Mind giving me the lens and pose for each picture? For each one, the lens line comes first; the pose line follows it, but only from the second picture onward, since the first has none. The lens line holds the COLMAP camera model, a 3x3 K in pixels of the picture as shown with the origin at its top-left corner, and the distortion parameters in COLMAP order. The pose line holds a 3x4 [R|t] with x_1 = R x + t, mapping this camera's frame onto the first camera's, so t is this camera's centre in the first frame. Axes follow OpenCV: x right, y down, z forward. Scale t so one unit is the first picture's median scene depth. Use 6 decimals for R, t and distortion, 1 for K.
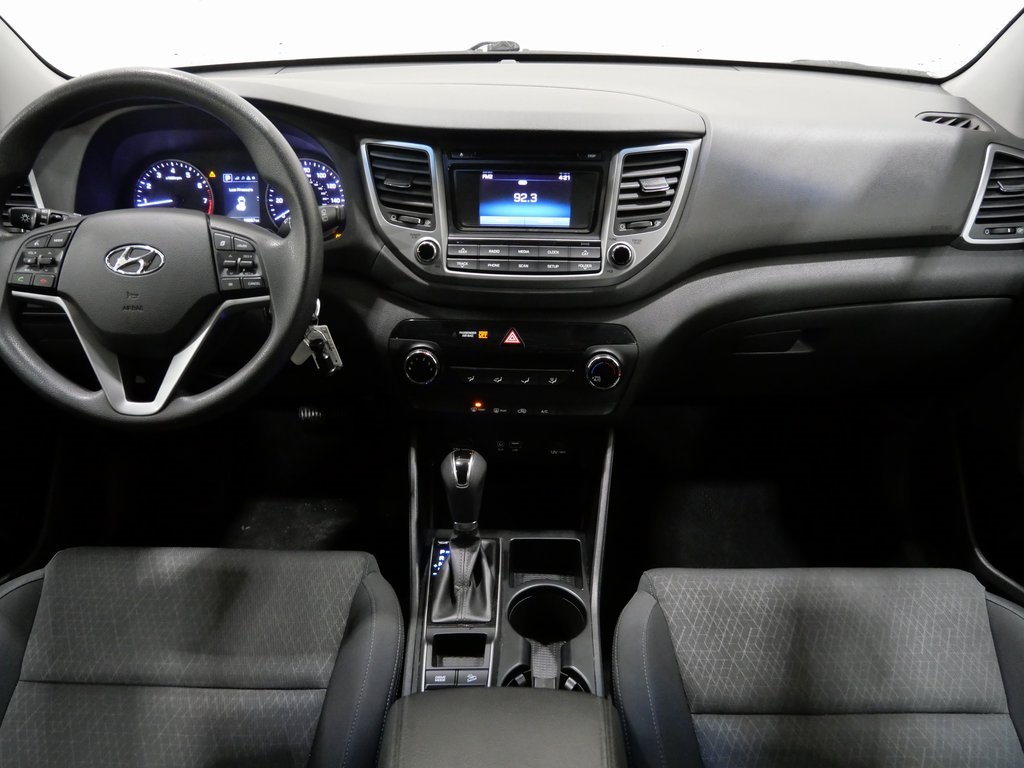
lens RADIAL K [[738.2, 0, 513.7], [0, 738.2, 381.1], [0, 0, 1]] dist [-0.007186, -0.012213]
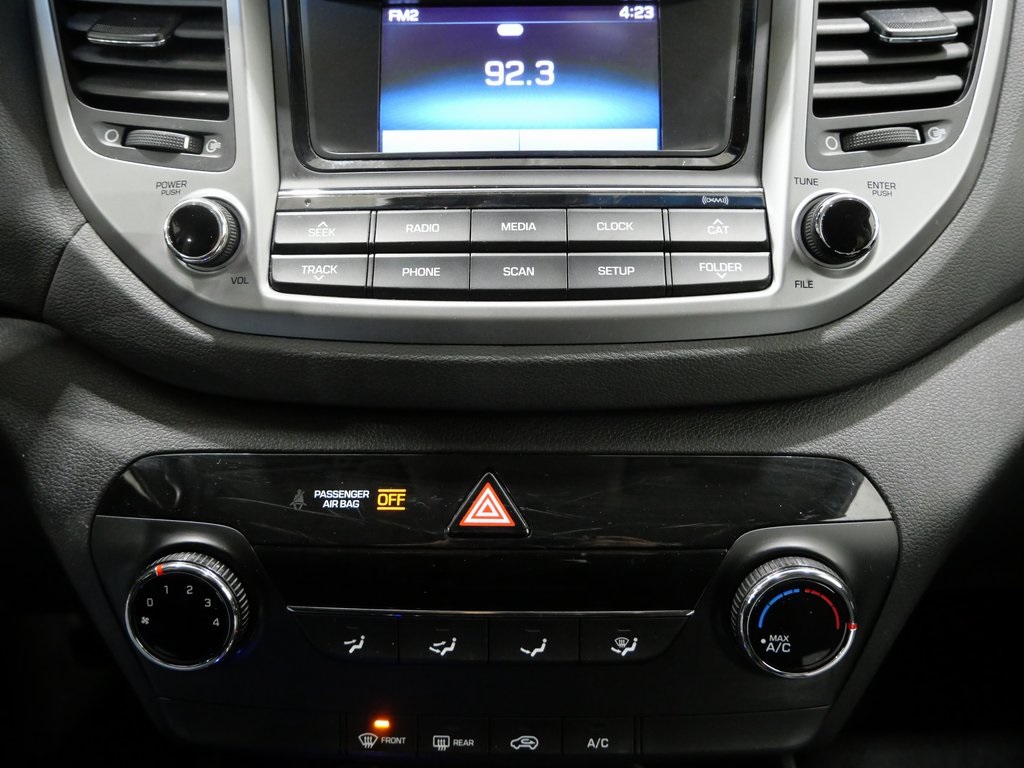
lens RADIAL K [[887.2, 0, 512.7], [0, 887.2, 386.3], [0, 0, 1]] dist [-0.017666, 0.002233]
pose [[0.999735, -0.022042, 0.006649, 0.007202], [0.022626, 0.994036, -0.106681, -0.068534], [-0.004258, 0.106803, 0.994271, 0.625413]]
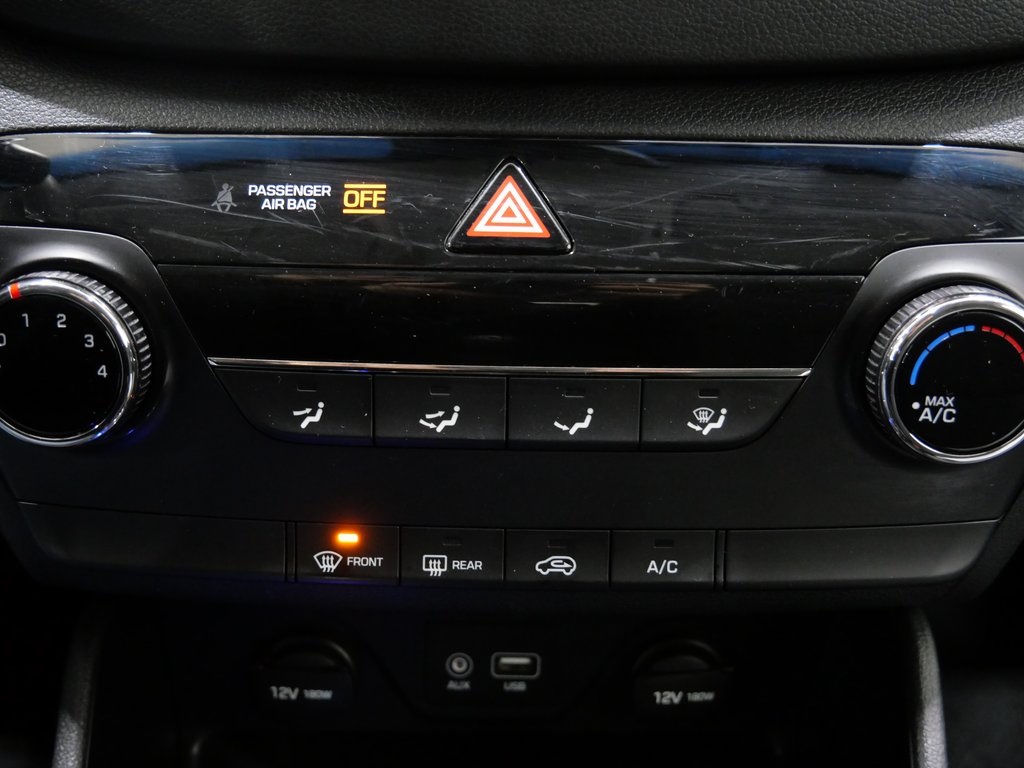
lens RADIAL K [[1163.0, 0, 509.8], [0, 1163.0, 385.8], [0, 0, 1]] dist [-0.001715, 0.000000]
pose [[0.999662, -0.010538, 0.023752, -0.009464], [0.010956, 0.999786, -0.017526, -0.005345], [-0.023563, 0.017780, 0.999564, 0.674081]]
